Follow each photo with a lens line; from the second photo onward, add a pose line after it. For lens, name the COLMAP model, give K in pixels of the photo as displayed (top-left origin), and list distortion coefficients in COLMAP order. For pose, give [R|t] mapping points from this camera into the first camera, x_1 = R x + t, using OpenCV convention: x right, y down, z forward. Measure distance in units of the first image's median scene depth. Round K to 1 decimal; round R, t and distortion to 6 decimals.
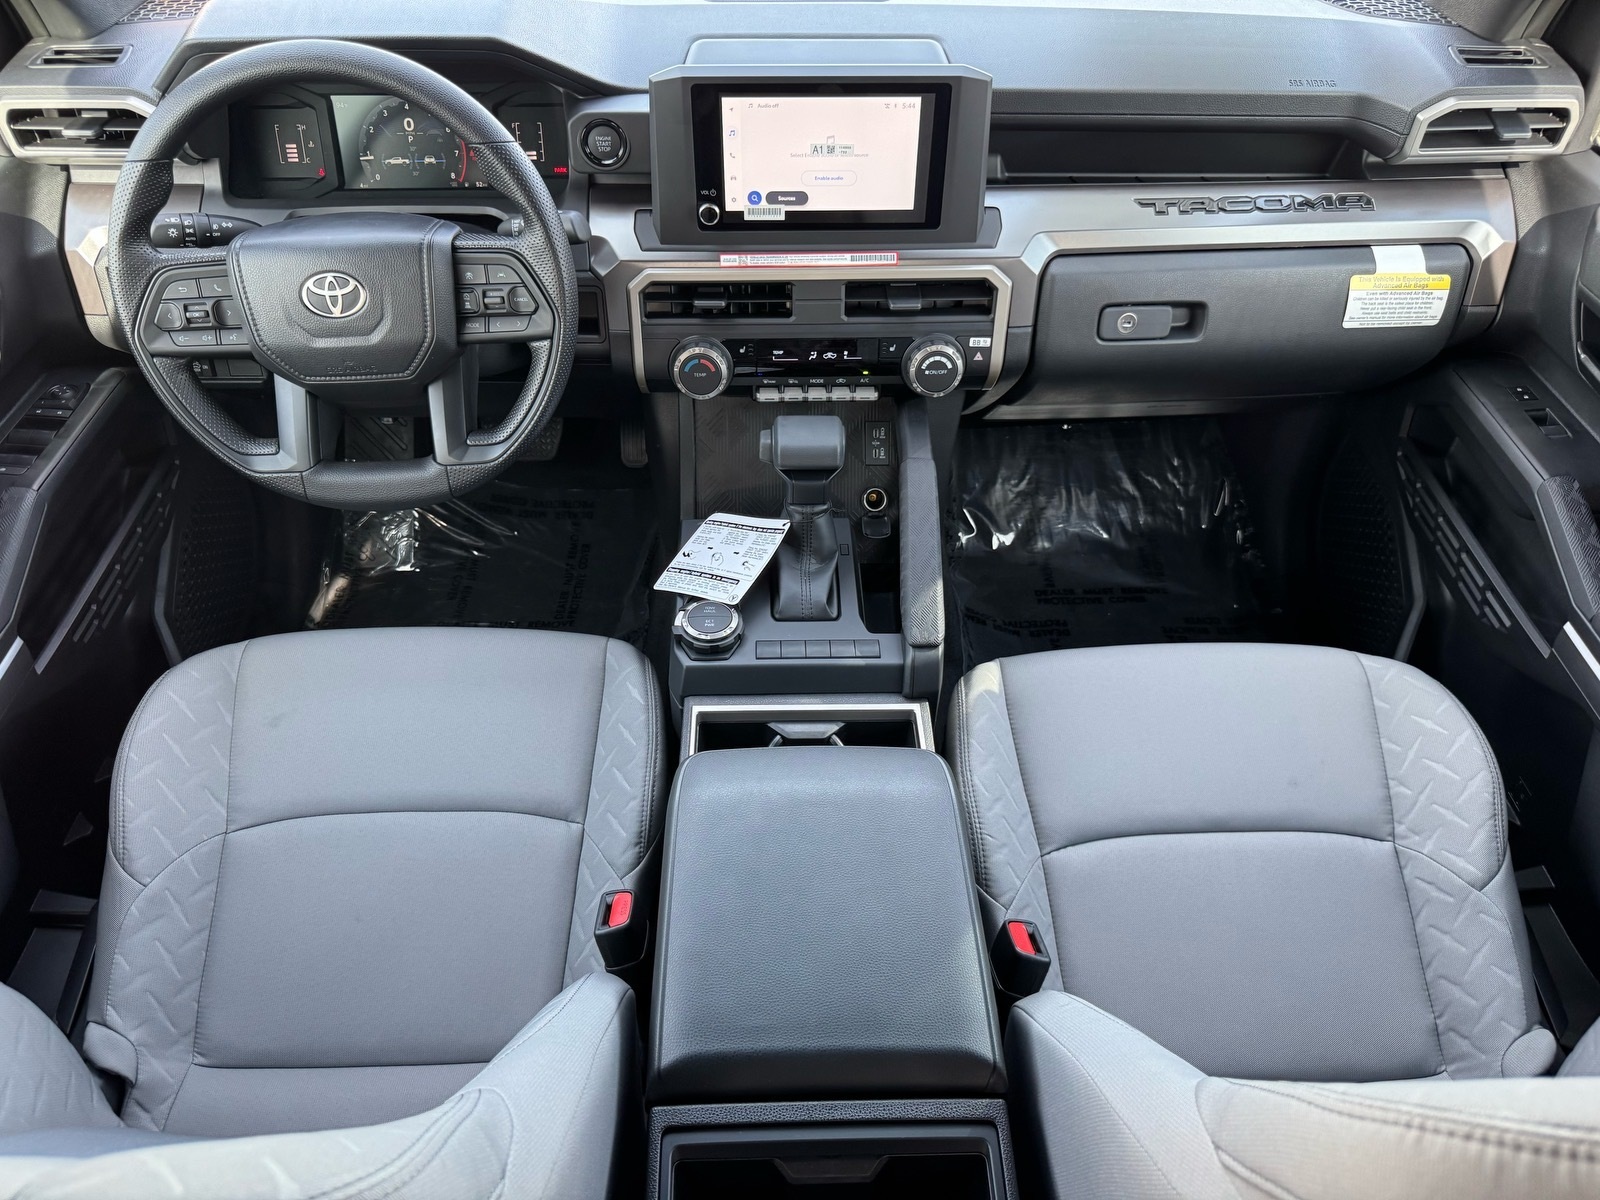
lens RADIAL K [[1127.6, 0, 803.6], [0, 1127.6, 610.6], [0, 0, 1]] dist [0.093371, -0.133390]
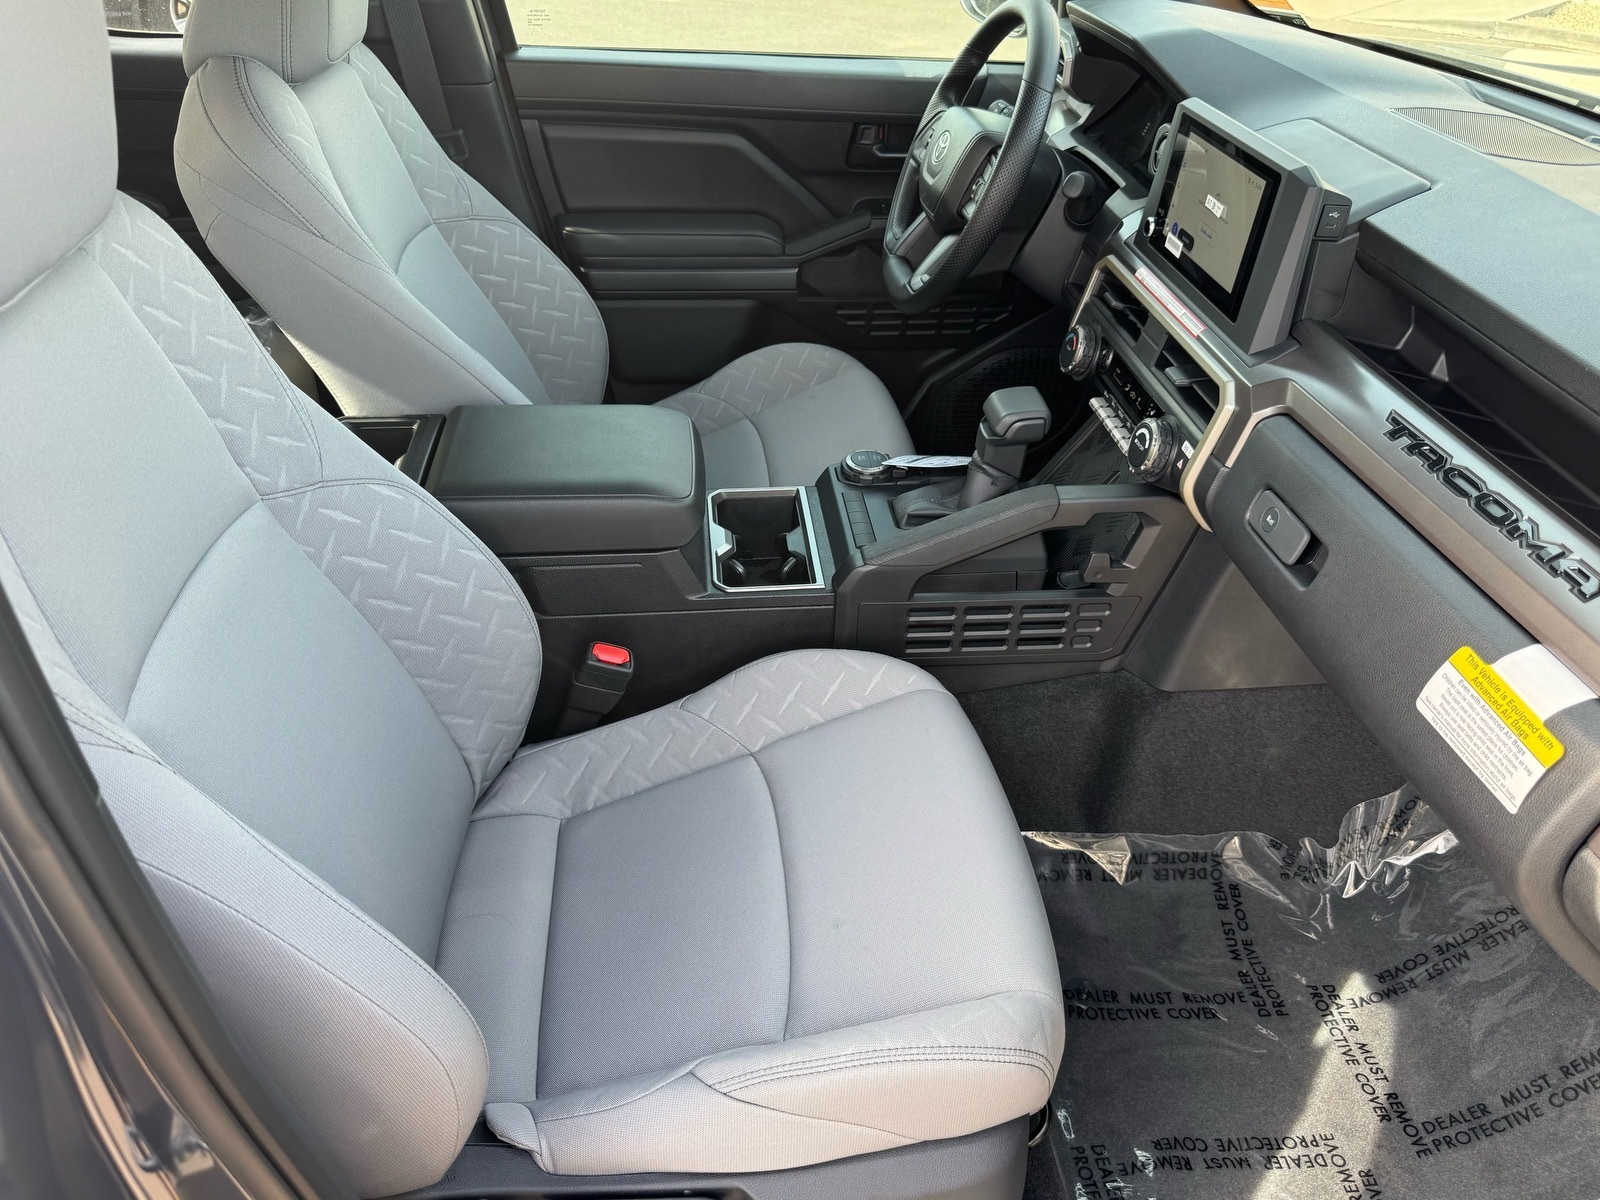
lens RADIAL K [[1185.8, 0, 800.0], [0, 1185.8, 600.0], [0, 0, 1]] dist [0.060435, -0.081745]
pose [[0.065165, 0.556796, -0.828089, 1.026048], [-0.717545, 0.602839, 0.348875, -0.284296], [0.693457, 0.571457, 0.438811, 0.453047]]
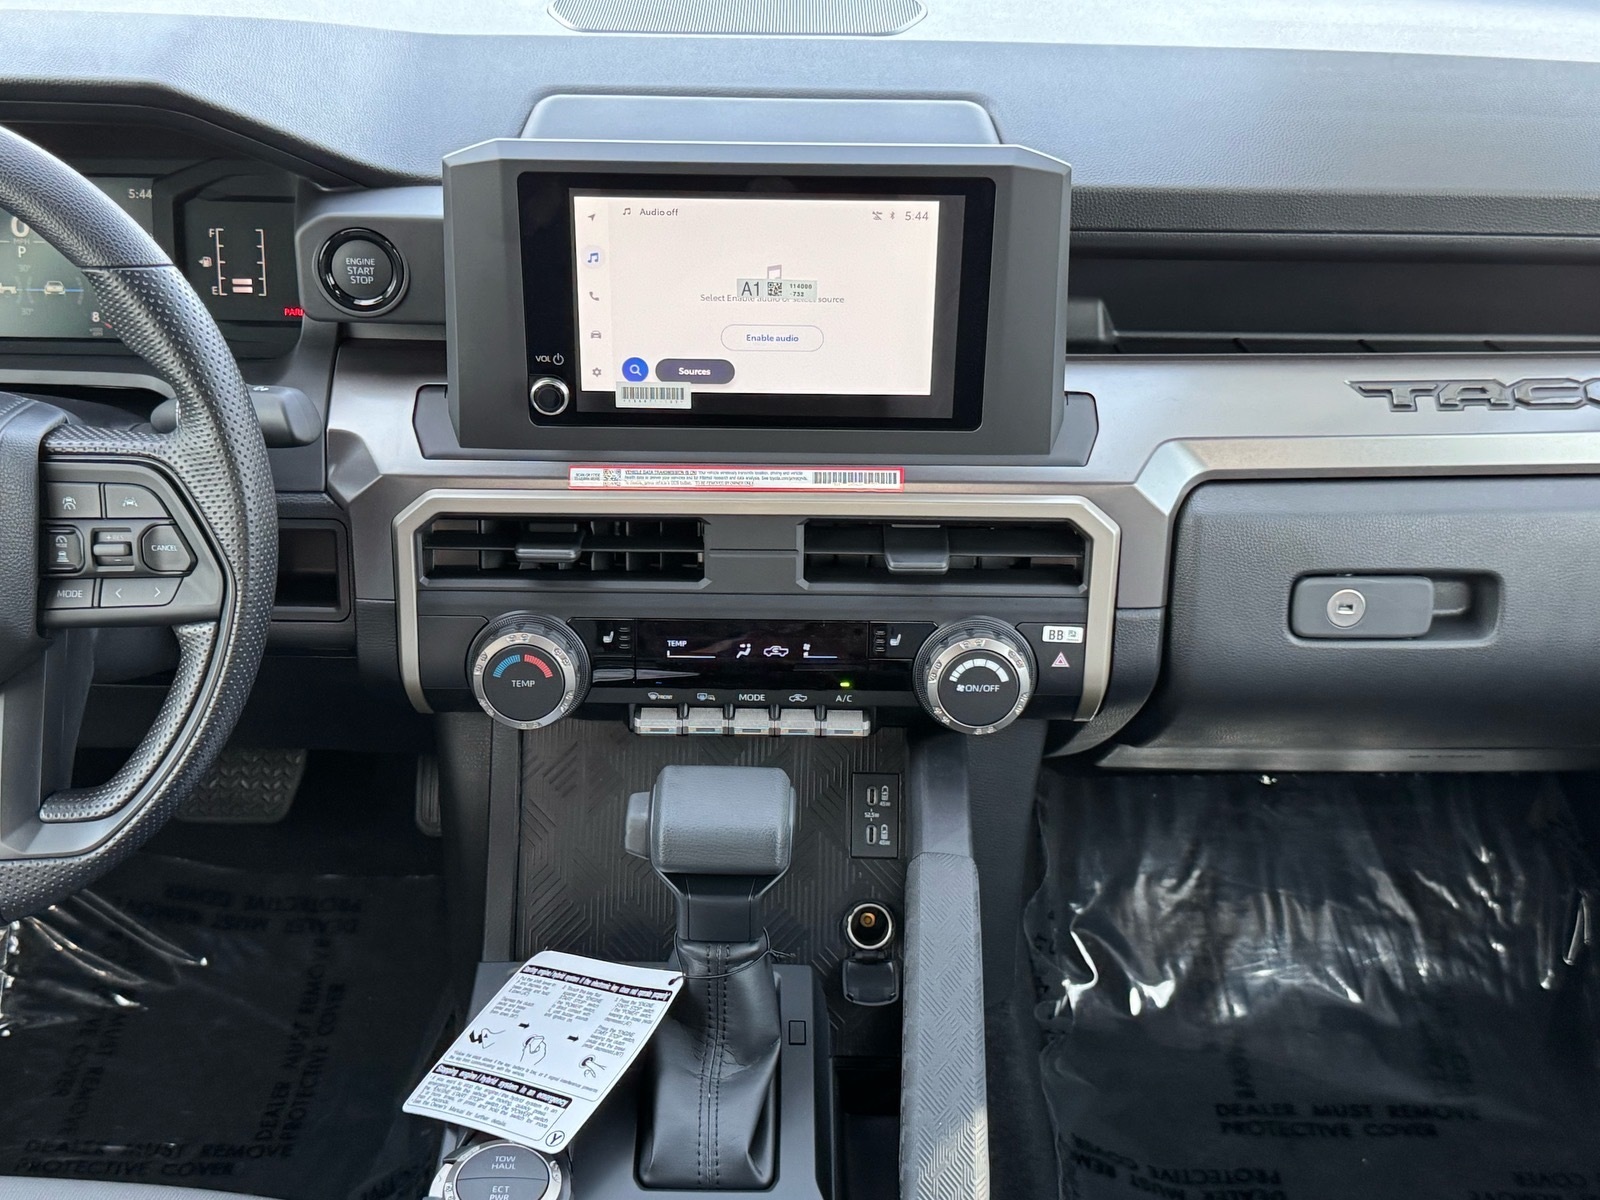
lens RADIAL K [[2049.6, 0, 786.8], [0, 2049.6, 595.6], [0, 0, 1]] dist [0.190689, -0.450916]
pose [[0.999344, 0.019124, -0.030767, 0.059390], [-0.025519, 0.974448, -0.223160, -0.040877], [0.025713, 0.223798, 0.974296, 0.074072]]
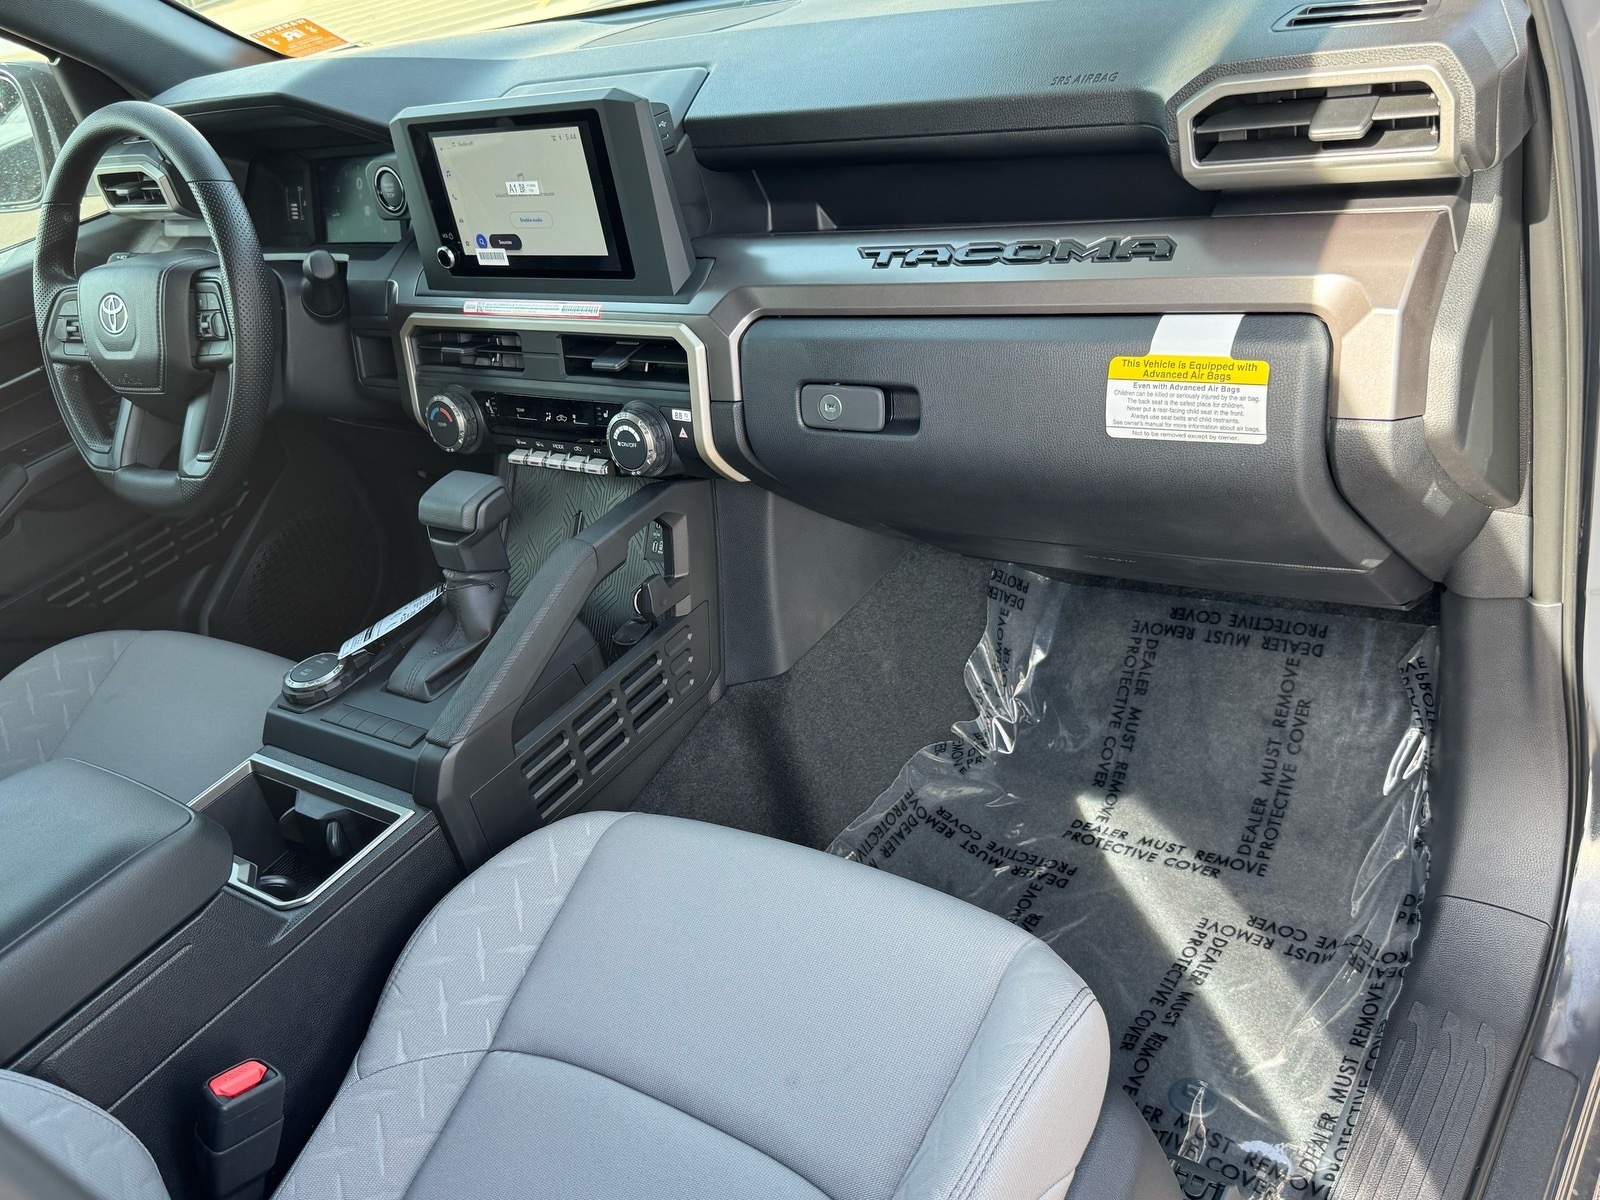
lens RADIAL K [[1392.2, 0, 782.9], [0, 1392.2, 603.3], [0, 0, 1]] dist [0.217979, -0.524720]
pose [[0.766989, 0.150605, -0.623736, 0.888623], [-0.254197, 0.963851, -0.079850, -0.046738], [0.589162, 0.219796, 0.777546, 0.303541]]
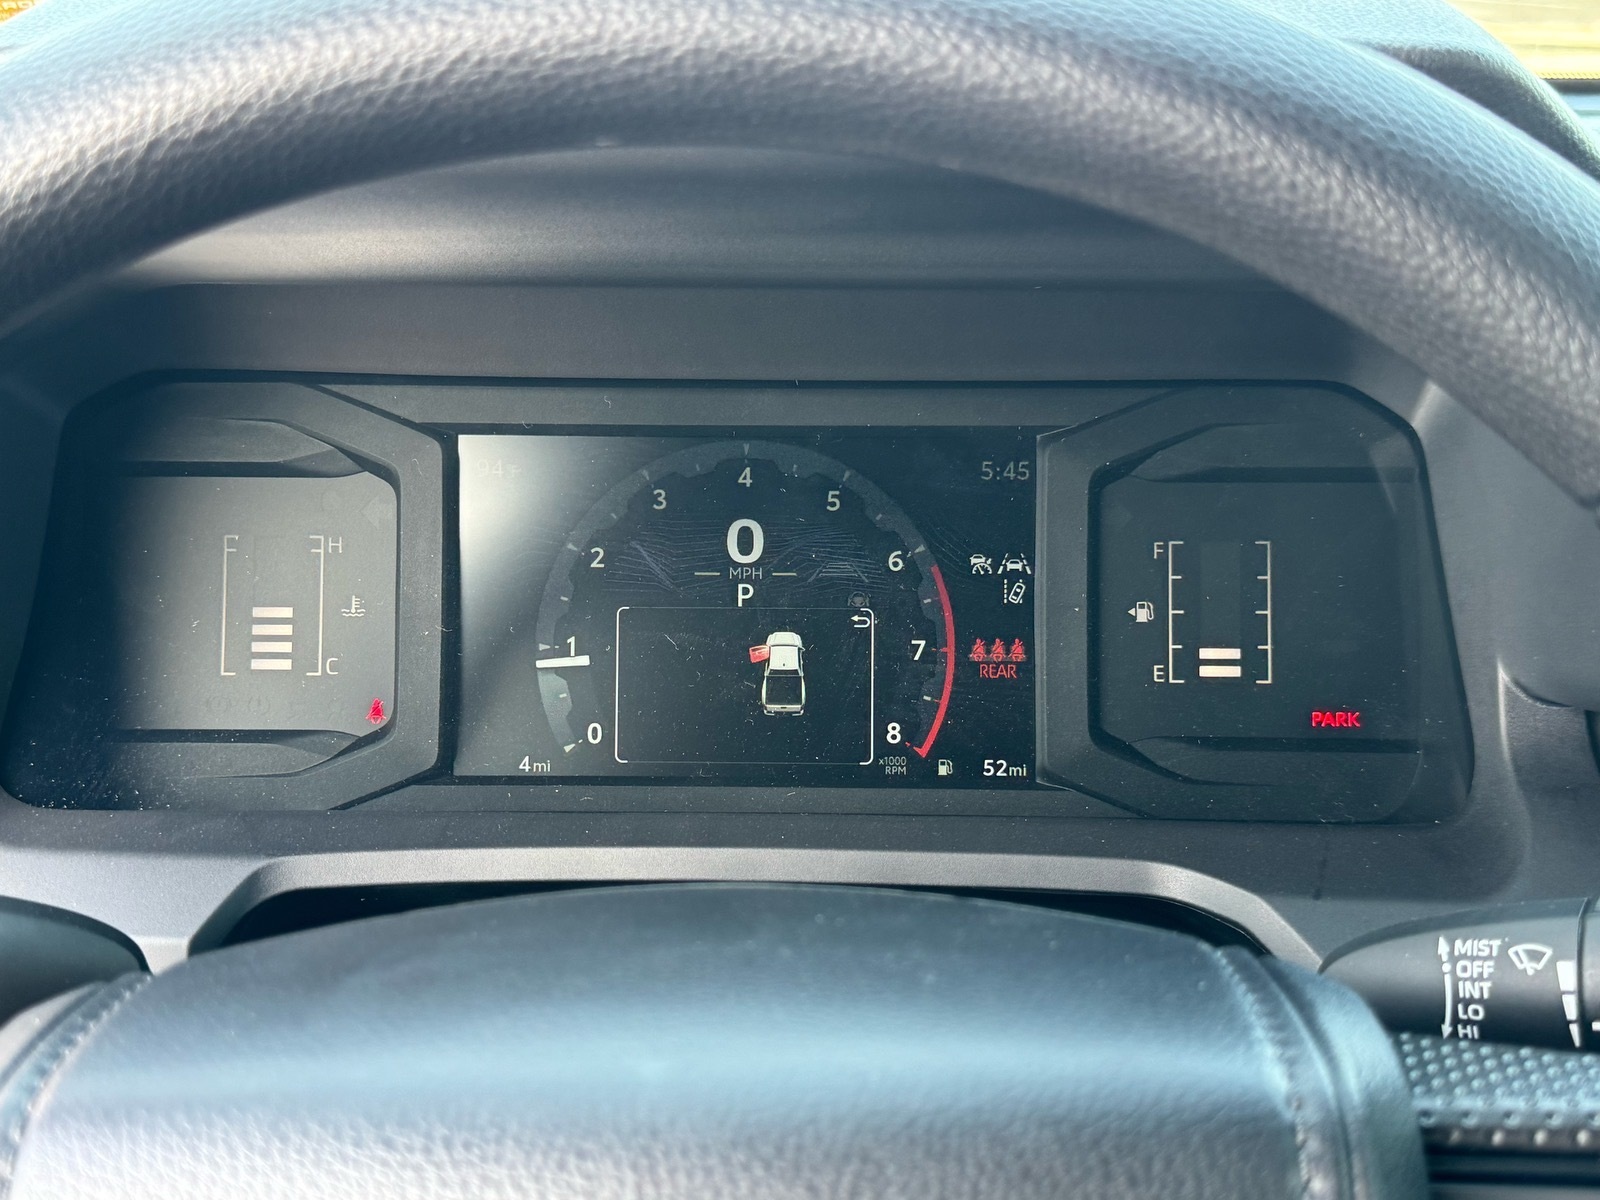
lens RADIAL K [[1985.5, 0, 780.7], [0, 1985.5, 597.9], [0, 0, 1]] dist [0.216551, -0.577809]
pose [[0.998350, 0.008460, -0.056793, -0.330054], [-0.032673, 0.897053, -0.440714, -0.230331], [0.047218, 0.441843, 0.895849, 0.638060]]
